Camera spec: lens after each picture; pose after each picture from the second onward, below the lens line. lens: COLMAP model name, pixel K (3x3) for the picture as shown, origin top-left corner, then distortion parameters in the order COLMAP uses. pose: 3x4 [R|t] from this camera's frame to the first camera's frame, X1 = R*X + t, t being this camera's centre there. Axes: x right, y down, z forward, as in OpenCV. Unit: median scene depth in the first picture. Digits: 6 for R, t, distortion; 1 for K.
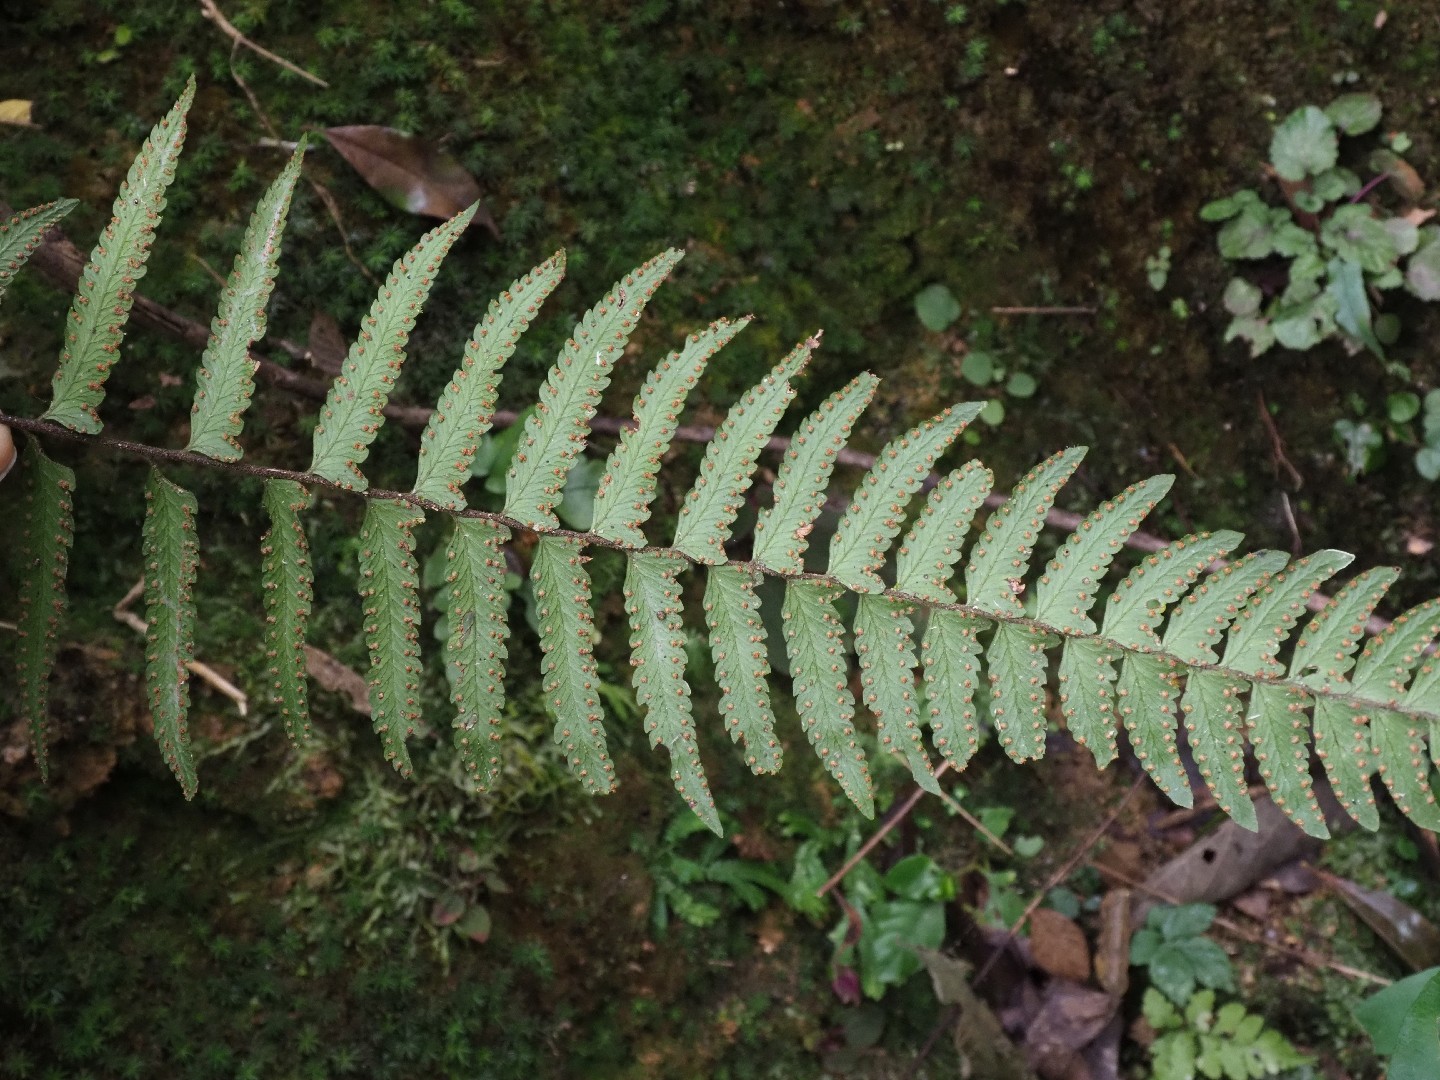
lens RADIAL K [[1770.5, 0, 722.0], [0, 1770.5, 543.8], [0, 0, 1]] dist [-0.017383, 0.000000]
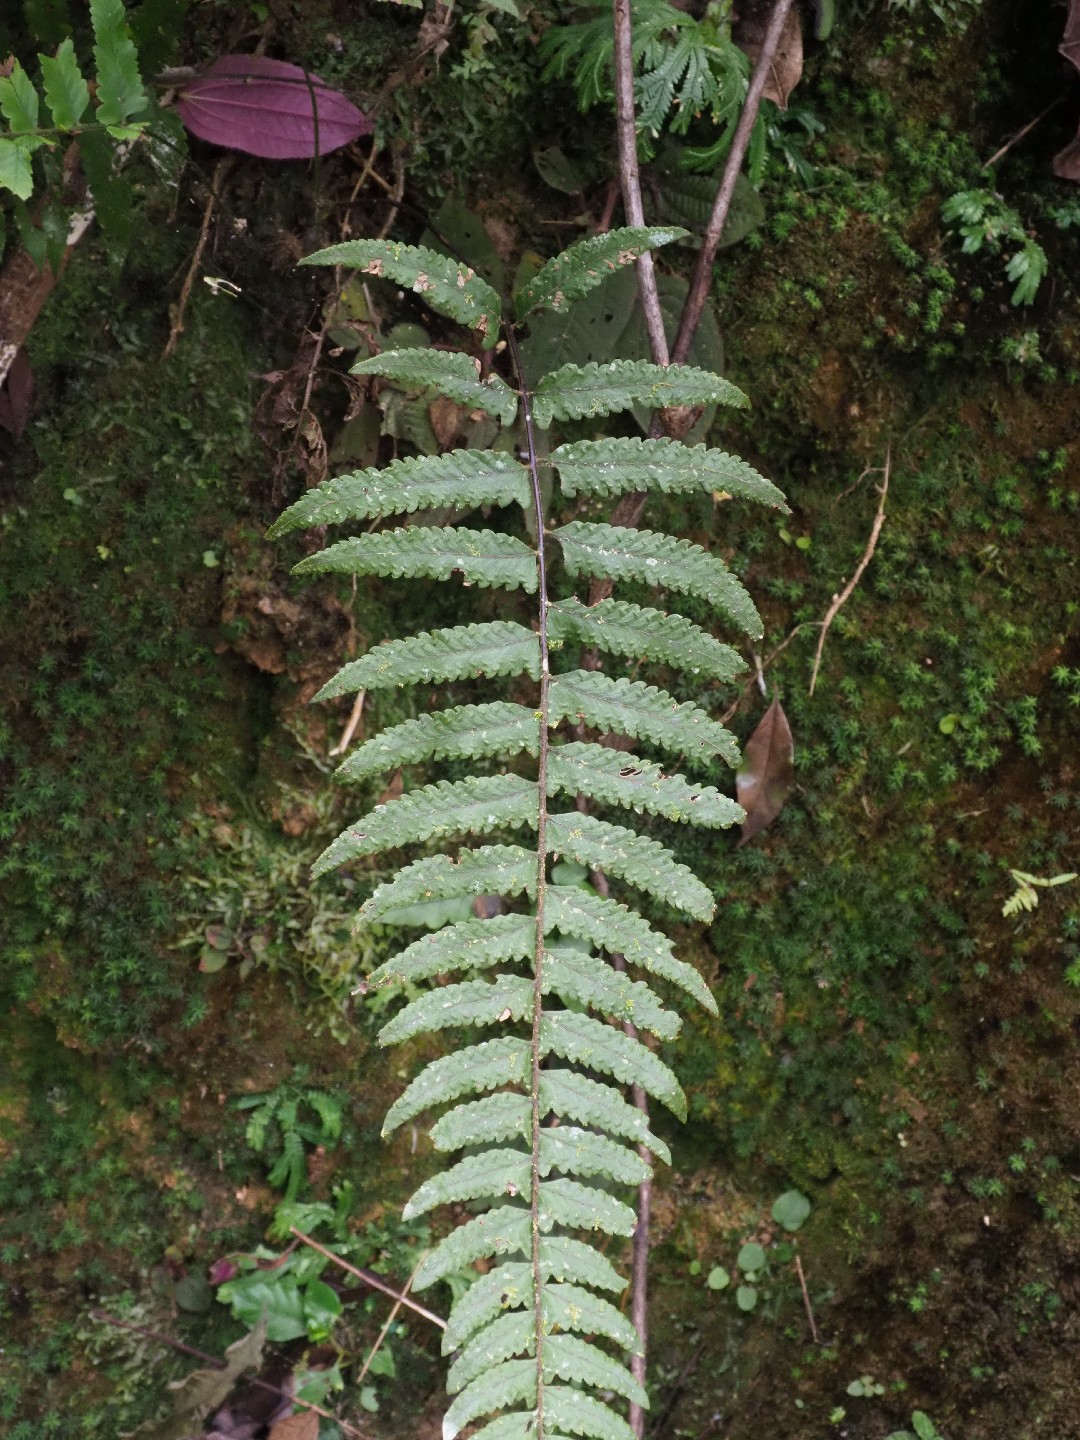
lens RADIAL K [[1770.5, 0, 544.2], [0, 1770.5, 720.7], [0, 0, 1]] dist [-0.017383, 0.000000]
pose [[0.237761, 0.948725, -0.208304, 0.019210], [-0.970161, 0.242439, -0.003163, -0.053153], [0.047501, 0.202840, 0.978059, -0.260244]]
